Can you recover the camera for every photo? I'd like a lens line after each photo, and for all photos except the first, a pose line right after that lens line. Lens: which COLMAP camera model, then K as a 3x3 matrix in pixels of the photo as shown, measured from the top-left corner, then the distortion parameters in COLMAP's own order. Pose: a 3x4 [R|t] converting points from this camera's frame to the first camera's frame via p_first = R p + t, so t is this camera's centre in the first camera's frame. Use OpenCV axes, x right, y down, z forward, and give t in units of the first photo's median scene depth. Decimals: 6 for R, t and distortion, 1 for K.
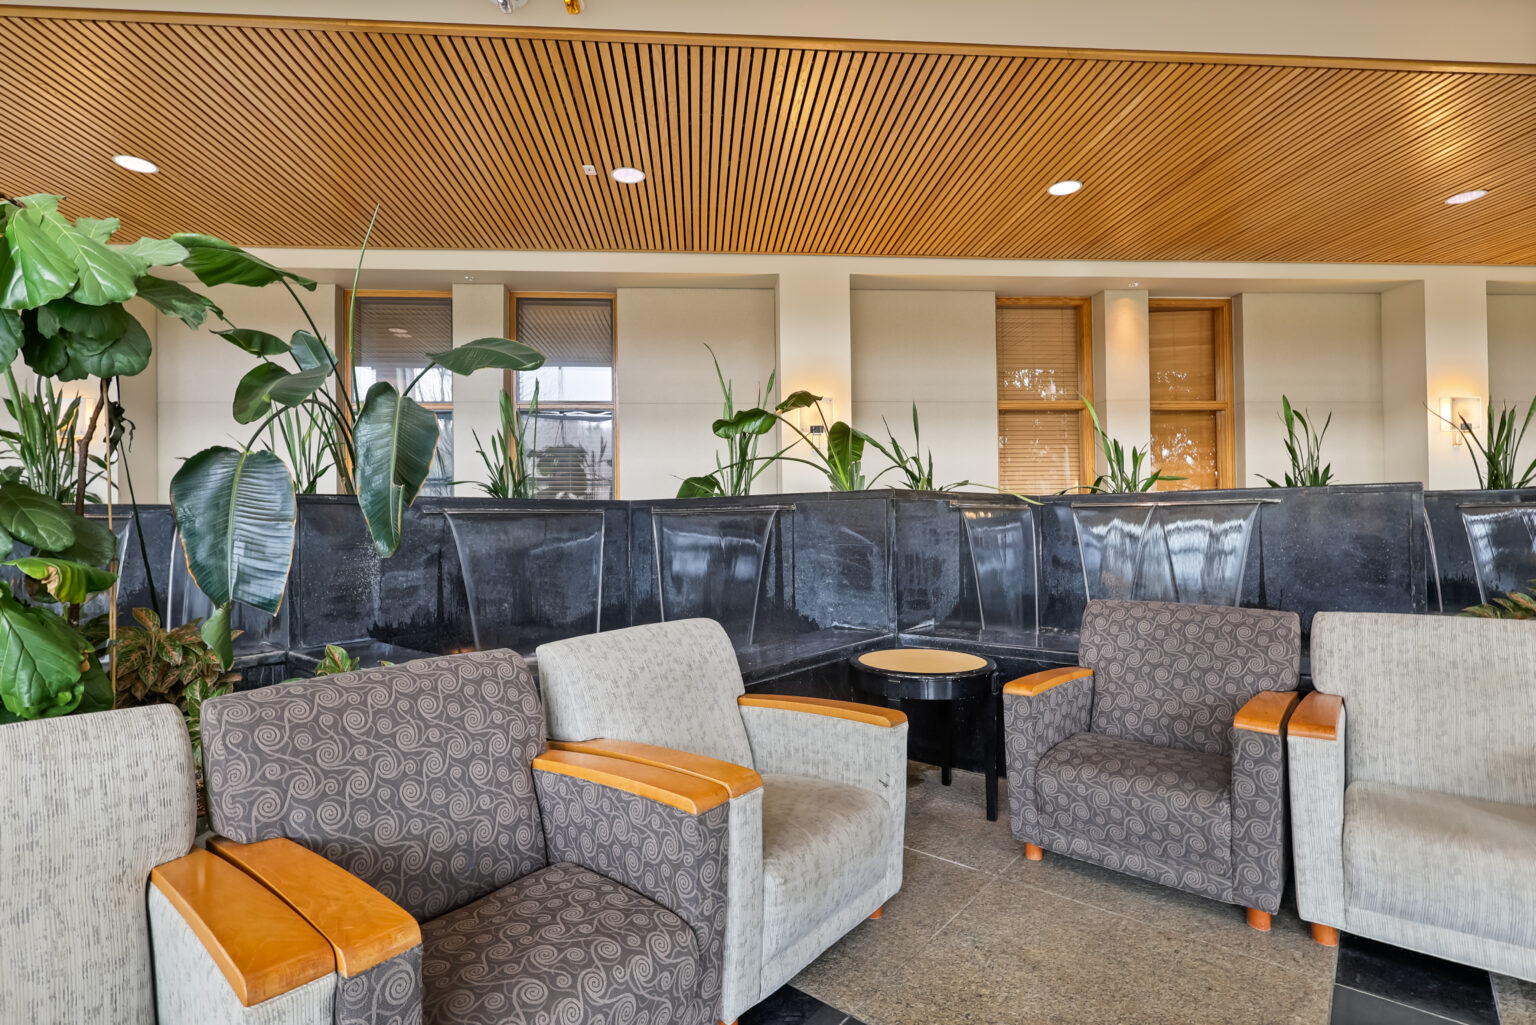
lens RADIAL K [[744.9, 0, 769.0], [0, 744.9, 525.8], [0, 0, 1]] dist [0.001036, 0.000759]
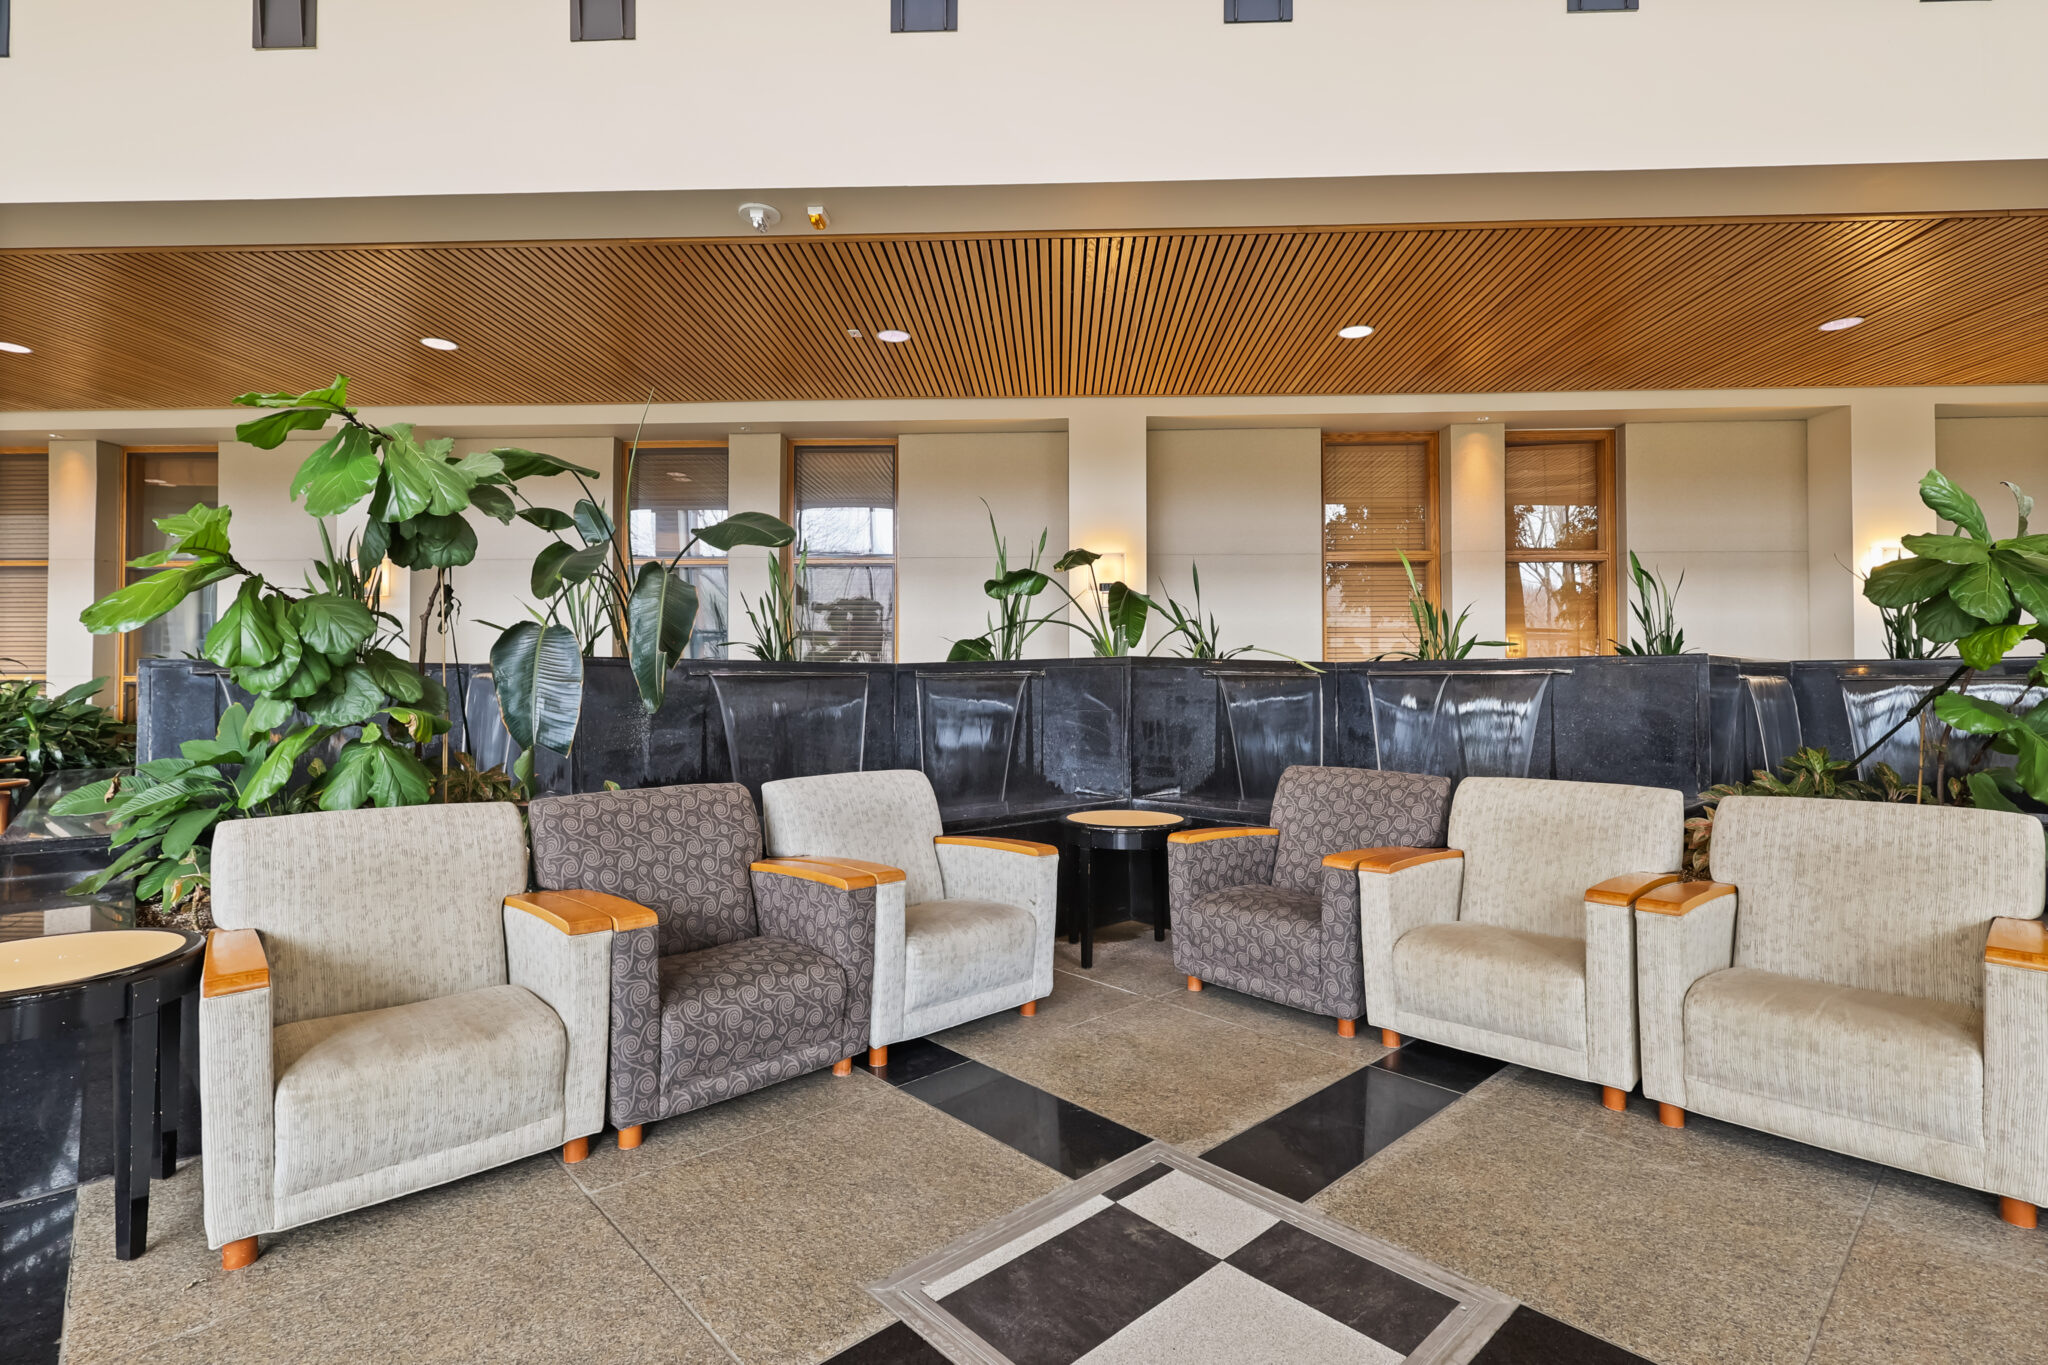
lens RADIAL K [[978.4, 0, 1030.7], [0, 978.4, 689.4], [0, 0, 1]] dist [0.000354, 0.000352]
pose [[0.992811, 0.012693, -0.119021, 0.280160], [-0.012952, 0.999915, -0.001398, -0.001238], [0.118993, 0.002930, 0.992891, -0.494105]]
